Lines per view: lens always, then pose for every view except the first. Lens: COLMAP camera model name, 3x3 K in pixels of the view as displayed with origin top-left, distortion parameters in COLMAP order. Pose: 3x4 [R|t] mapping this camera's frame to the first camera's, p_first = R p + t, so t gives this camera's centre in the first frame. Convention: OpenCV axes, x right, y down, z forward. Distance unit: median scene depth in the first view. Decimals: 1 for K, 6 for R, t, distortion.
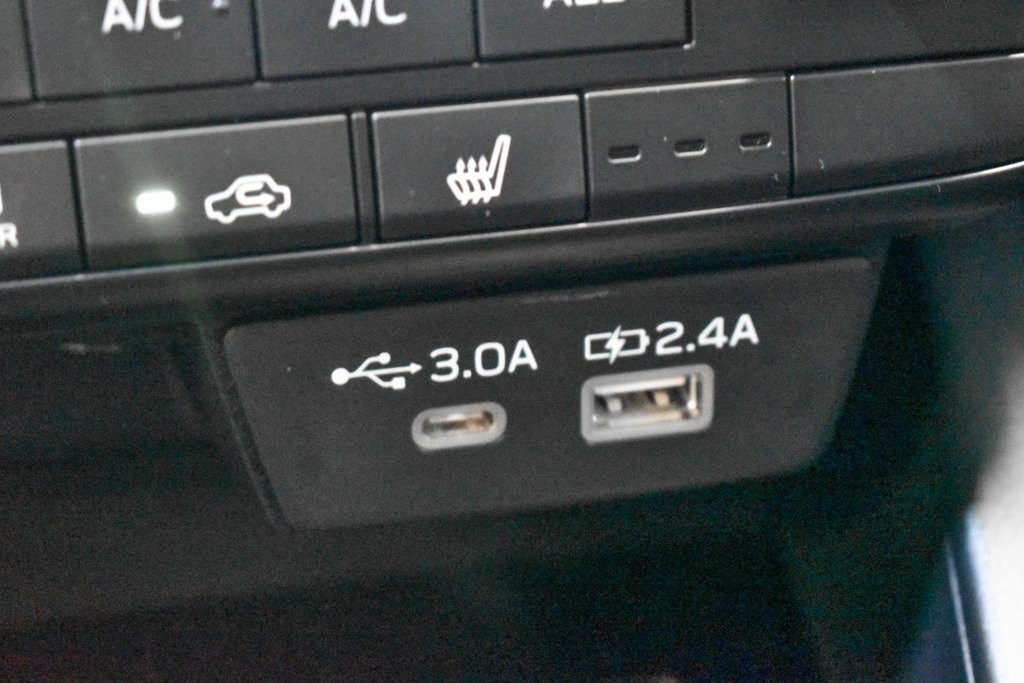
lens RADIAL K [[2146.5, 0, 511.6], [0, 2146.5, 341.8], [0, 0, 1]] dist [-0.057575, 0.000000]
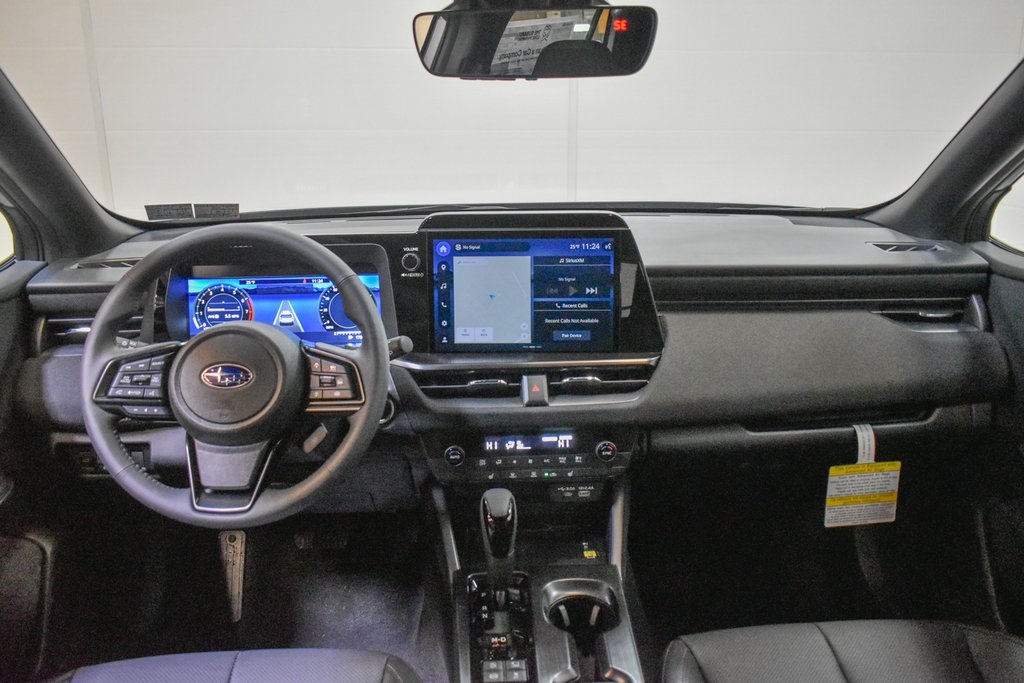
lens RADIAL K [[809.4, 0, 509.8], [0, 809.4, 339.5], [0, 0, 1]] dist [-0.031183, 0.015465]
pose [[0.988445, 0.038866, -0.146511, 0.293142], [-0.070128, 0.974159, -0.214700, 0.197792], [0.134380, 0.222494, 0.965628, -3.775487]]
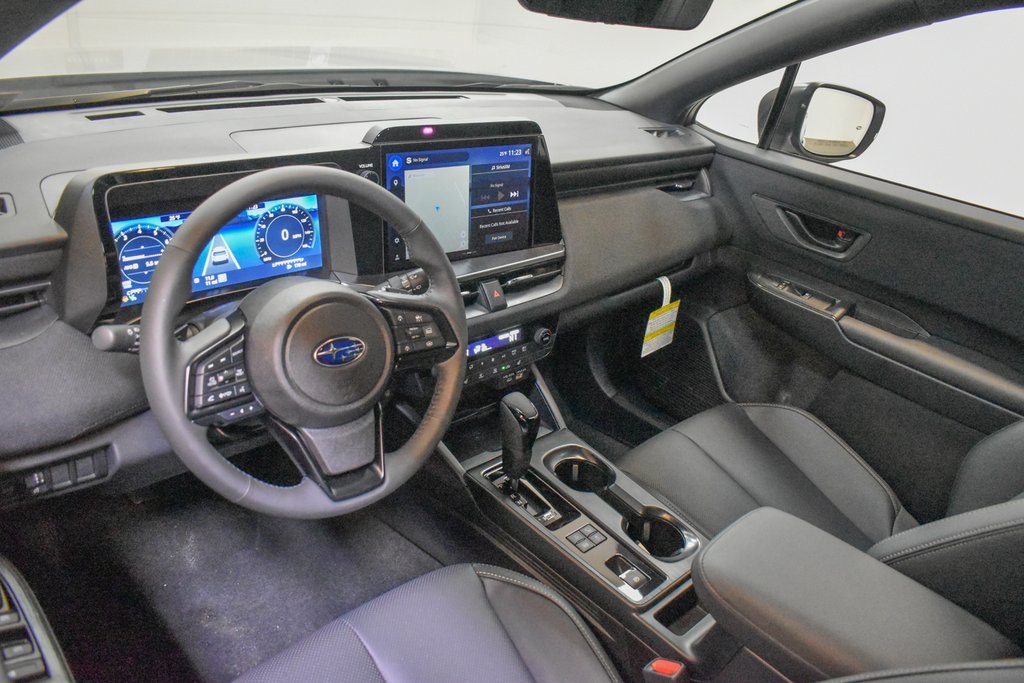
lens RADIAL K [[809.4, 0, 516.2], [0, 809.4, 346.8], [0, 0, 1]] dist [-0.031183, 0.015465]
pose [[0.830536, -0.142559, 0.538412, -2.819380], [0.128409, 0.989657, 0.063958, -0.506936], [-0.541960, 0.016018, 0.840251, -3.469072]]
